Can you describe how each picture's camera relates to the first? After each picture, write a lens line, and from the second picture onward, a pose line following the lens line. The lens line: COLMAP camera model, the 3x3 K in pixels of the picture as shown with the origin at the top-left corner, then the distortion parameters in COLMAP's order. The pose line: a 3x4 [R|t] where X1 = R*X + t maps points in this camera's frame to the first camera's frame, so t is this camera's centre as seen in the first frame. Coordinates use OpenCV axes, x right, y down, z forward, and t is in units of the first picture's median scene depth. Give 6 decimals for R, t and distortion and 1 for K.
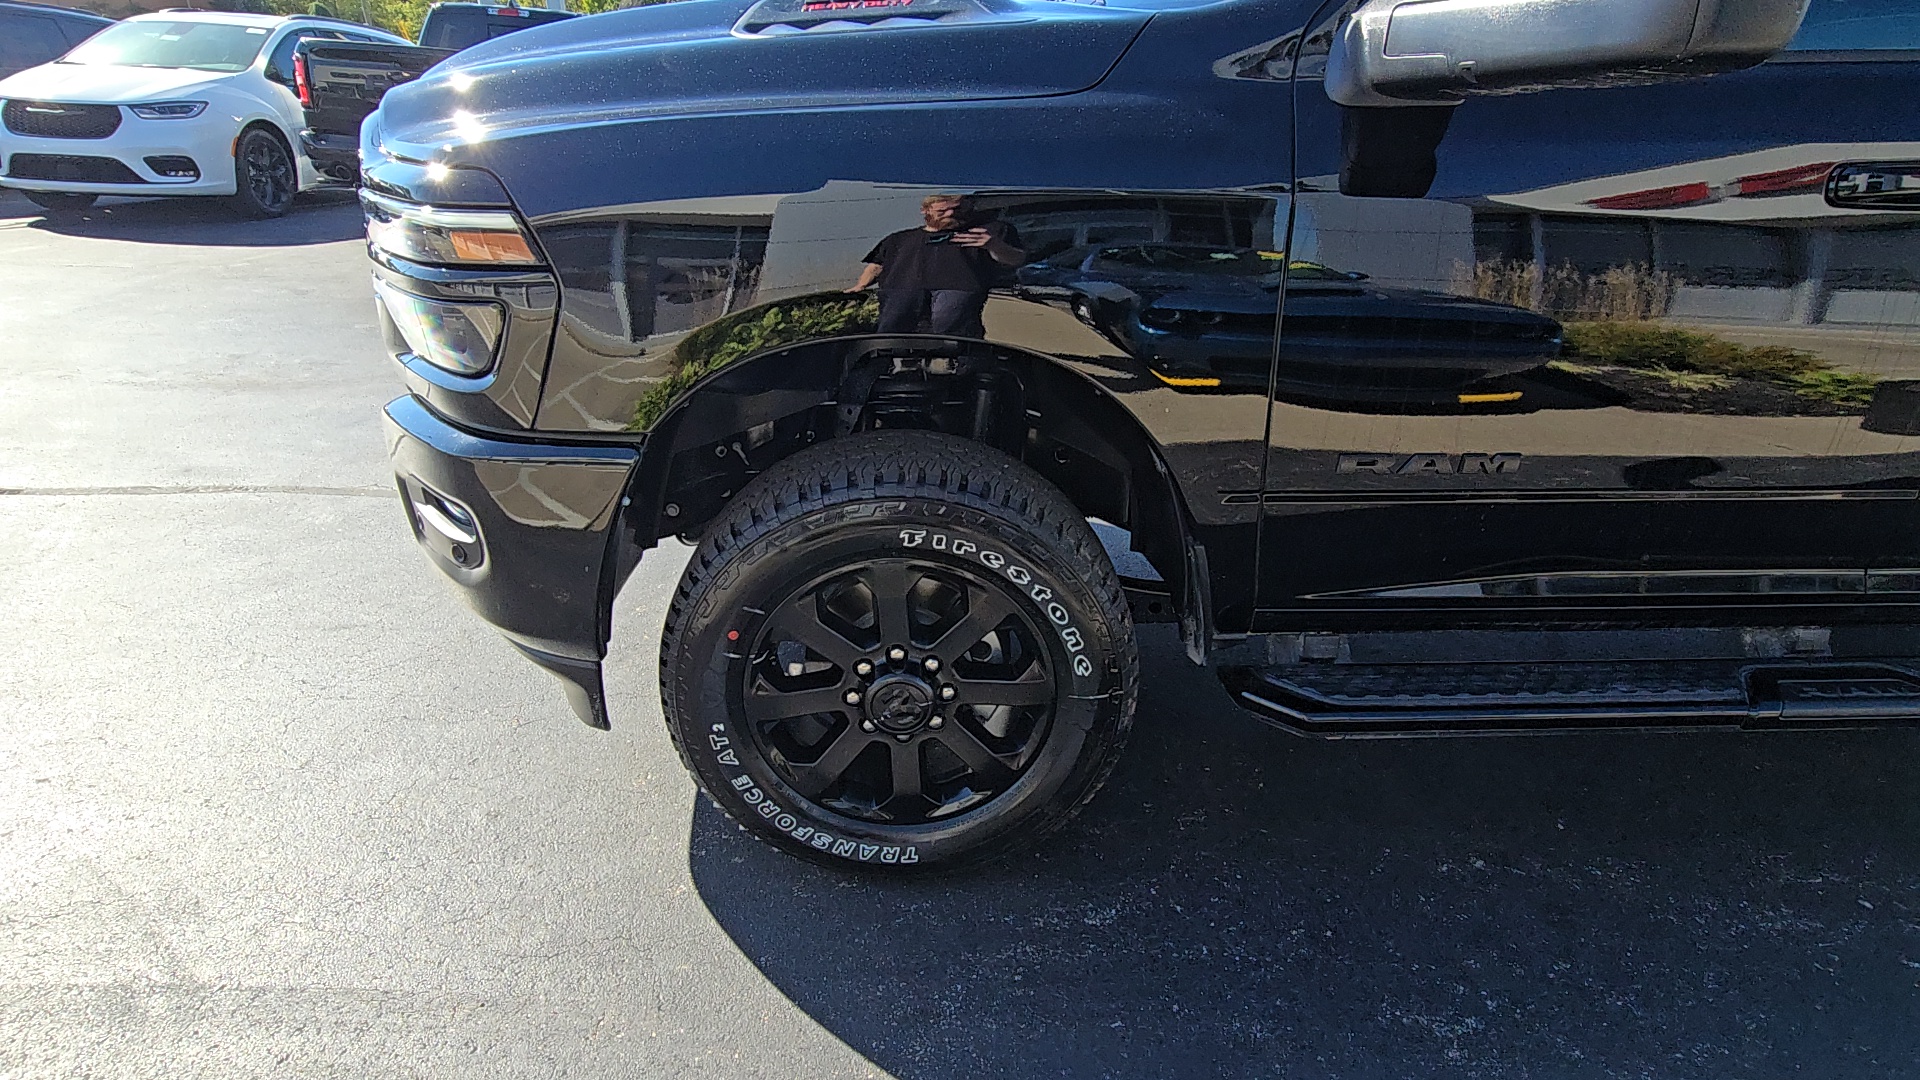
lens RADIAL K [[966.0, 0, 952.6], [0, 966.0, 543.1], [0, 0, 1]] dist [-0.001682, 0.000824]
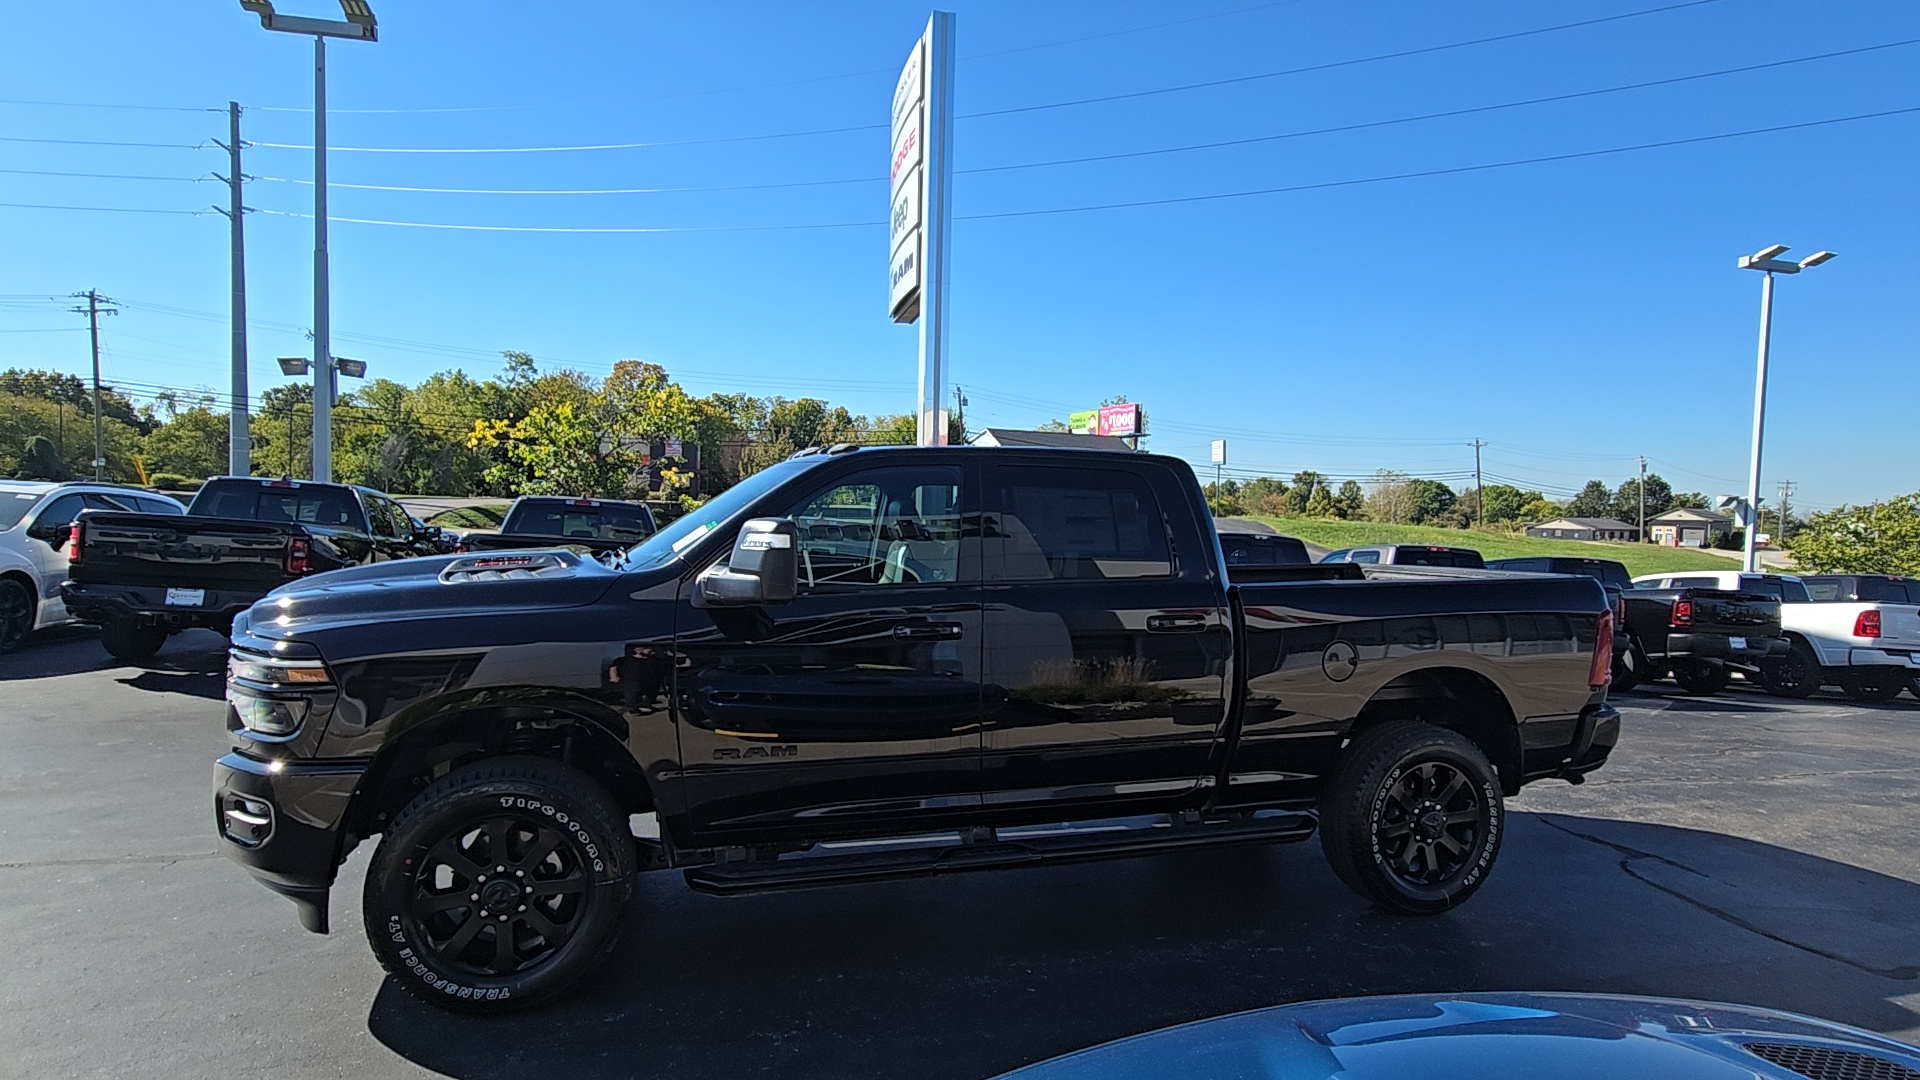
lens RADIAL K [[966.0, 0, 949.2], [0, 966.0, 552.3], [0, 0, 1]] dist [-0.001682, 0.000824]
pose [[0.972561, -0.008466, 0.232493, 0.365635], [0.098357, 0.920597, -0.377924, 0.342435], [-0.210833, 0.390422, 0.896170, -1.156282]]
